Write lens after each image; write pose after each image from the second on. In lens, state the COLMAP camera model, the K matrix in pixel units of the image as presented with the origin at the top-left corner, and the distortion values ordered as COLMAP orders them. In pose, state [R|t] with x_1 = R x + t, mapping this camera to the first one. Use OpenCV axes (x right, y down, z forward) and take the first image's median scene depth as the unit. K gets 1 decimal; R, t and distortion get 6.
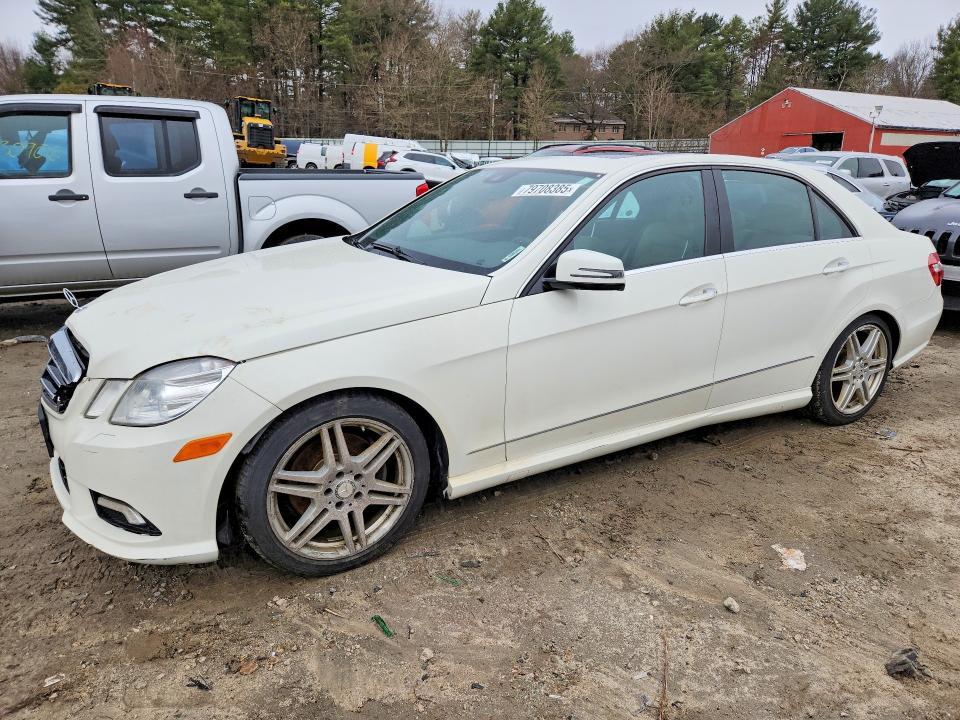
lens RADIAL K [[737.3, 0, 480.0], [0, 737.3, 360.0], [0, 0, 1]] dist [0.039236, -0.044713]
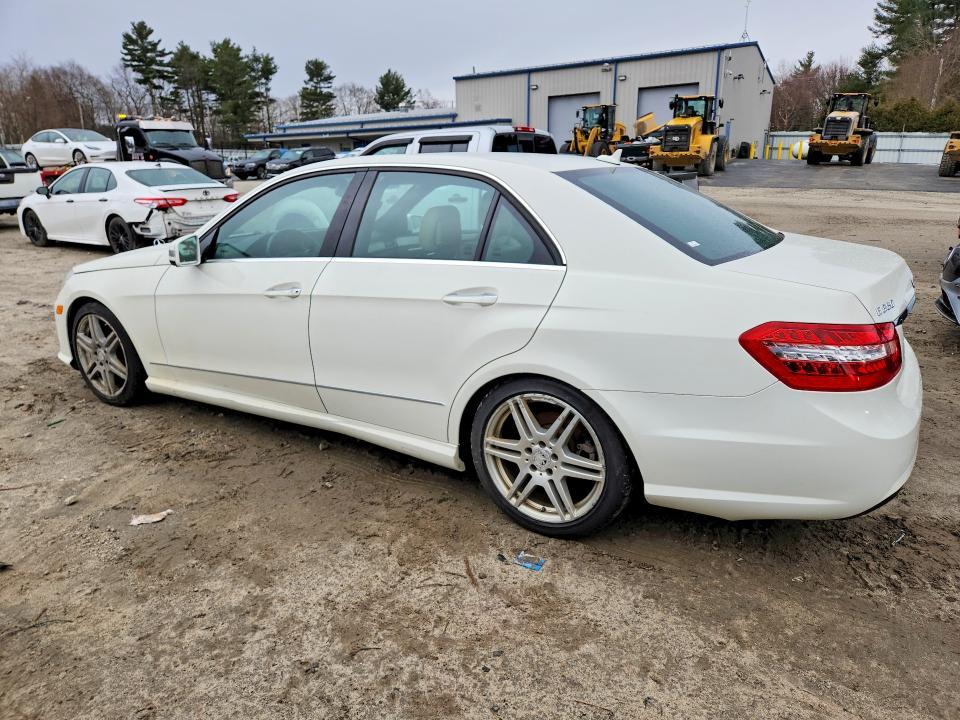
lens RADIAL K [[737.3, 0, 480.0], [0, 737.3, 360.0], [0, 0, 1]] dist [0.039236, -0.044713]
pose [[0.372265, 0.203080, -0.905636, 0.957987], [-0.212919, 0.968431, 0.129640, -0.132010], [0.903374, 0.144567, 0.403753, 0.585780]]
